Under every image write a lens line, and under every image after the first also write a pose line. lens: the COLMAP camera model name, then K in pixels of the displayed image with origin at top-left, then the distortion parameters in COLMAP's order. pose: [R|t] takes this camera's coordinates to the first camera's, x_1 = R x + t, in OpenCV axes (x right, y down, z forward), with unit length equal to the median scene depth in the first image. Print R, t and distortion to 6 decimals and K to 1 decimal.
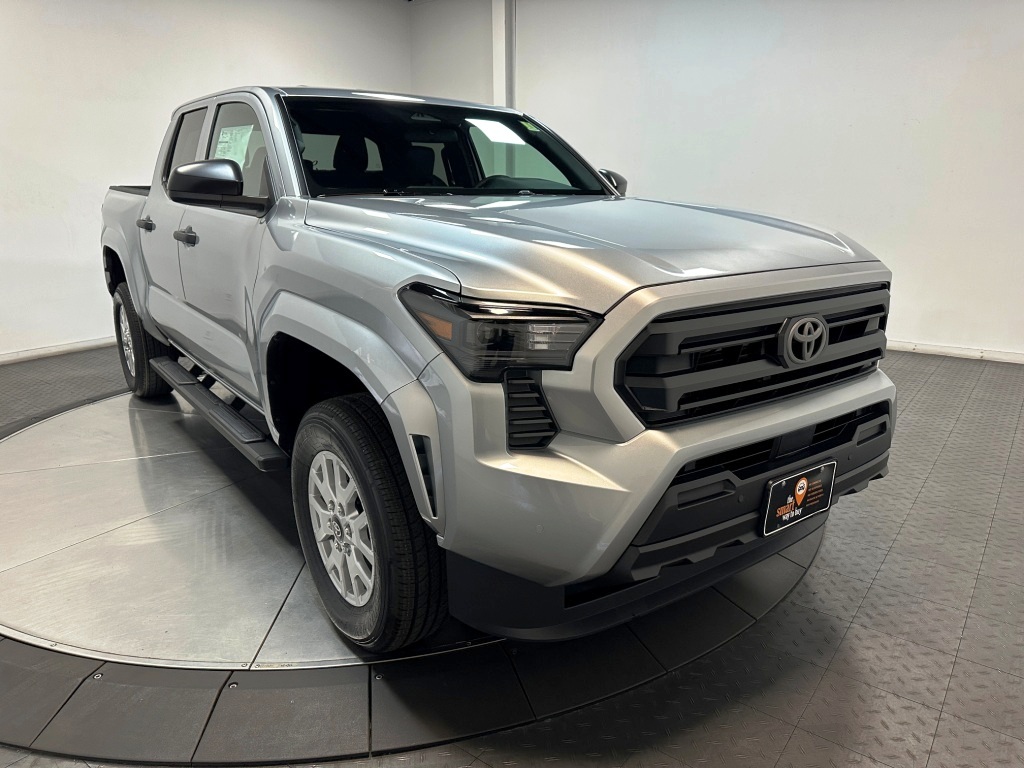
lens RADIAL K [[712.3, 0, 512.0], [0, 712.3, 384.0], [0, 0, 1]] dist [0.153403, -0.265827]
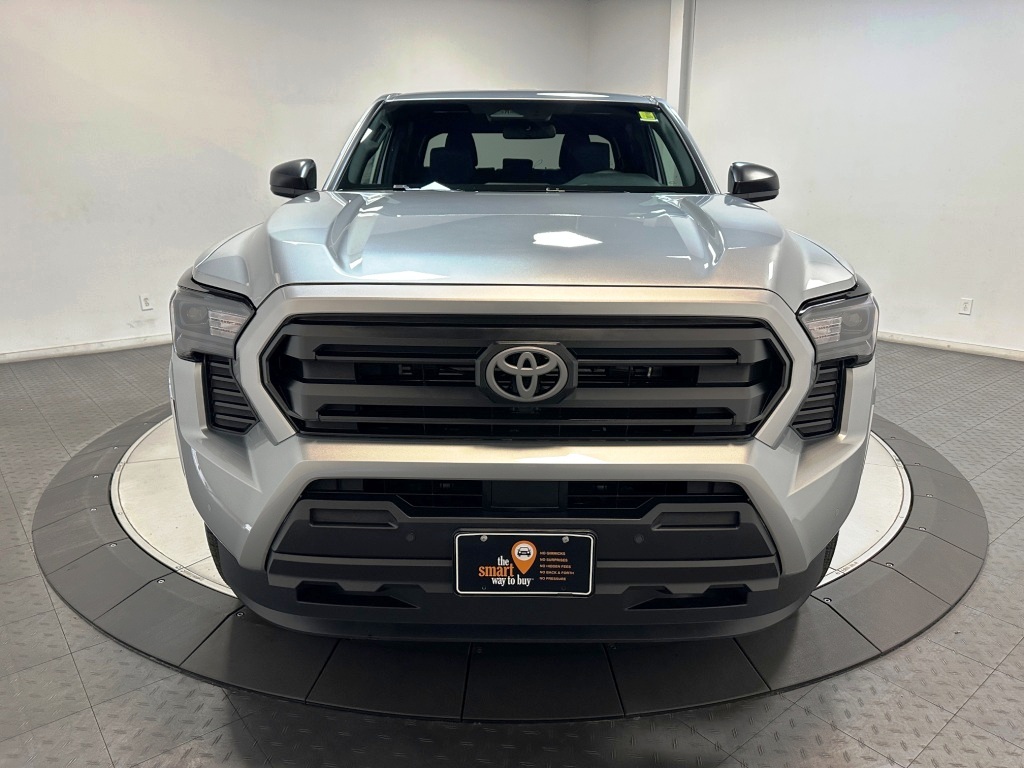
lens RADIAL K [[712.3, 0, 512.0], [0, 712.3, 384.0], [0, 0, 1]] dist [0.153403, -0.265827]
pose [[0.809597, 0.159337, -0.564946, 0.848935], [-0.158573, 0.986037, 0.050858, -0.087066], [0.565161, 0.048410, 0.823559, 0.329123]]
